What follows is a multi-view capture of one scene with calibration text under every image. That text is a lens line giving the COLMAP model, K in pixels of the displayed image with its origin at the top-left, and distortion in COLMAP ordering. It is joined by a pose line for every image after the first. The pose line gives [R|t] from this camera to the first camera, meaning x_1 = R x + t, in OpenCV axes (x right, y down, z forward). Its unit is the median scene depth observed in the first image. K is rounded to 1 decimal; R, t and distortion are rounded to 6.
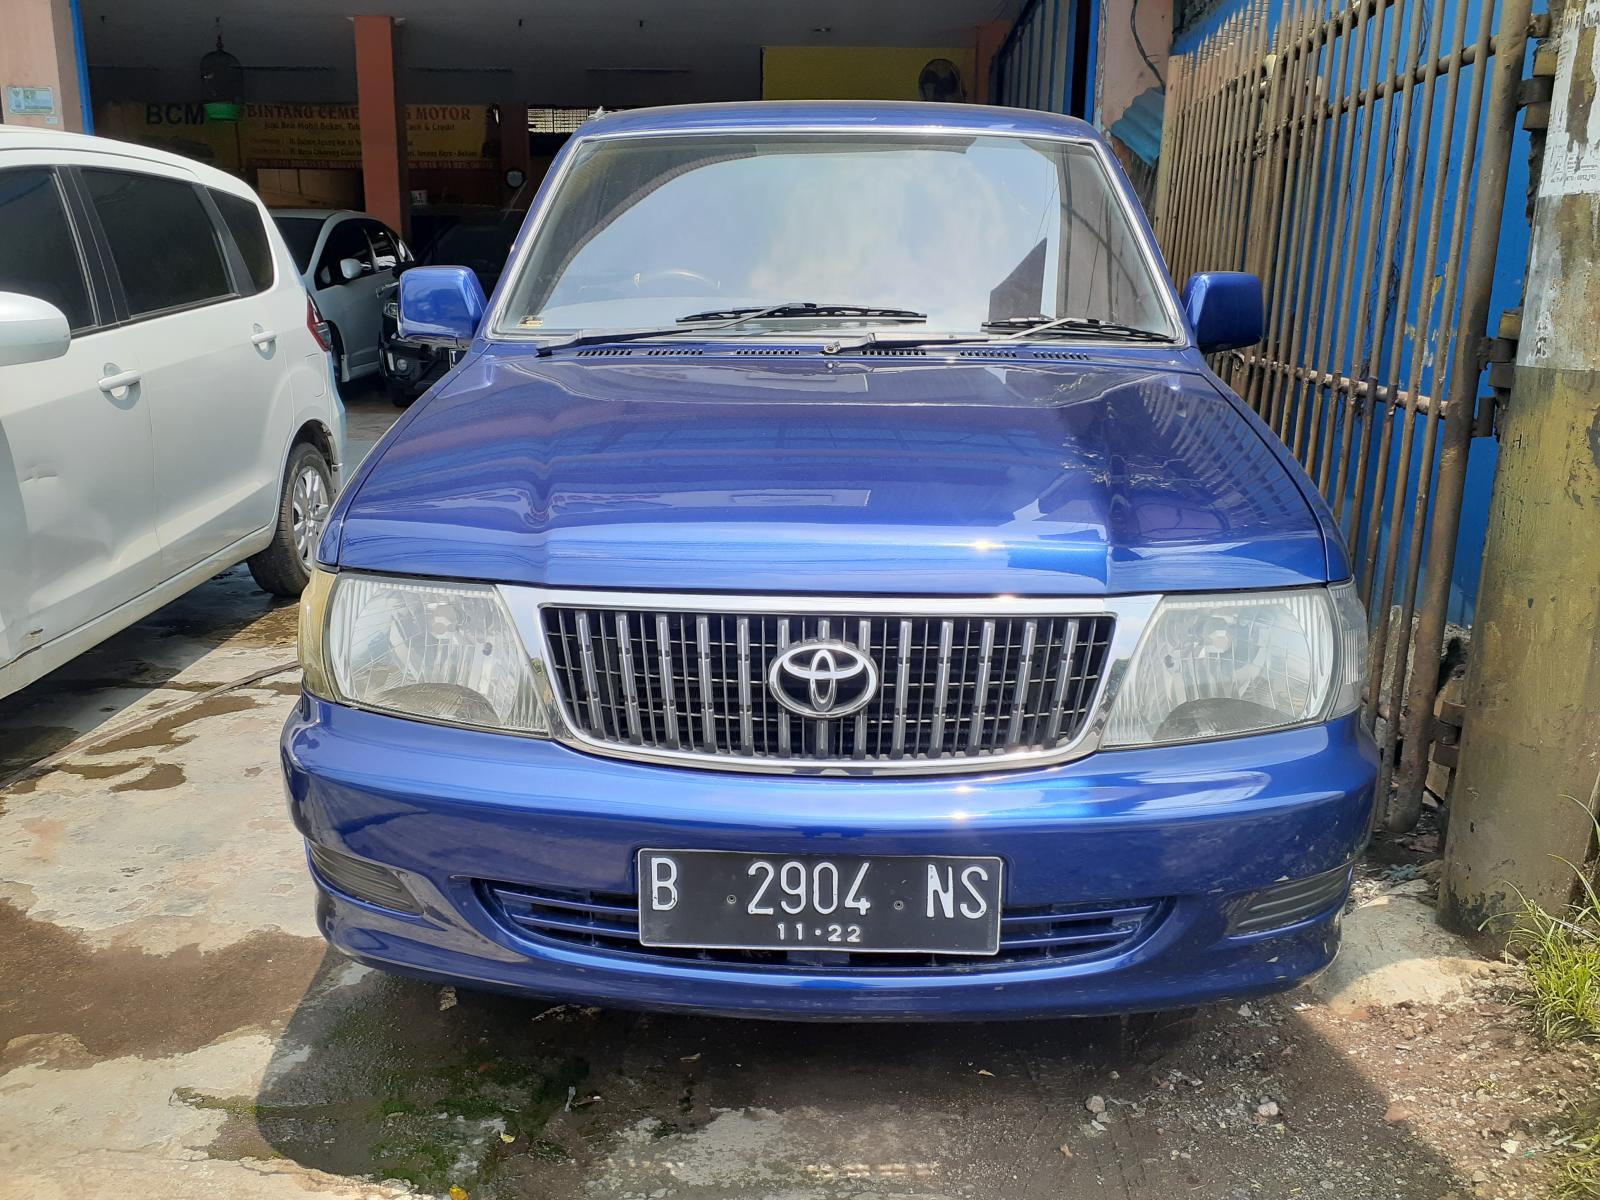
lens RADIAL K [[1372.4, 0, 776.0], [0, 1372.4, 594.5], [0, 0, 1]] dist [0.058793, -0.091804]
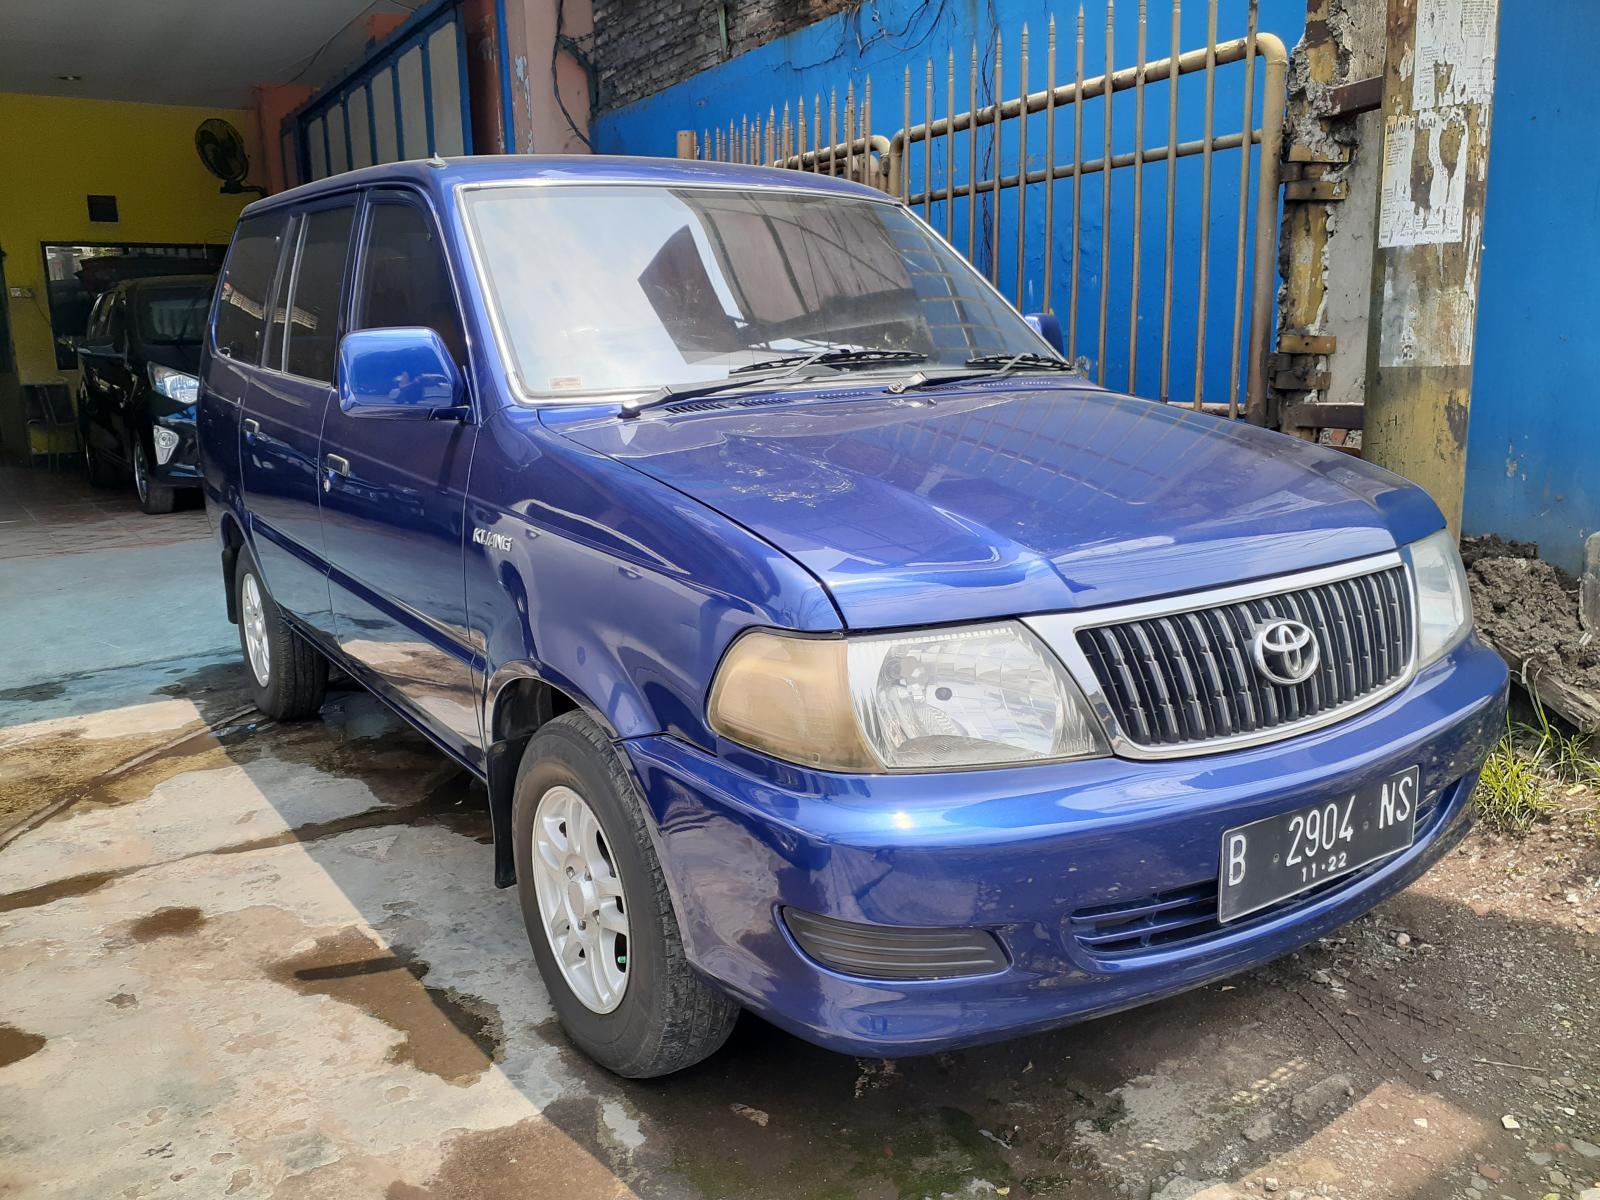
lens RADIAL K [[1372.4, 0, 776.0], [0, 1372.4, 594.5], [0, 0, 1]] dist [0.058793, -0.091804]
pose [[0.795439, -0.143024, 0.588914, -0.980811], [0.172072, 0.985061, 0.006817, -0.066240], [-0.581092, 0.095913, 0.808167, 0.306686]]
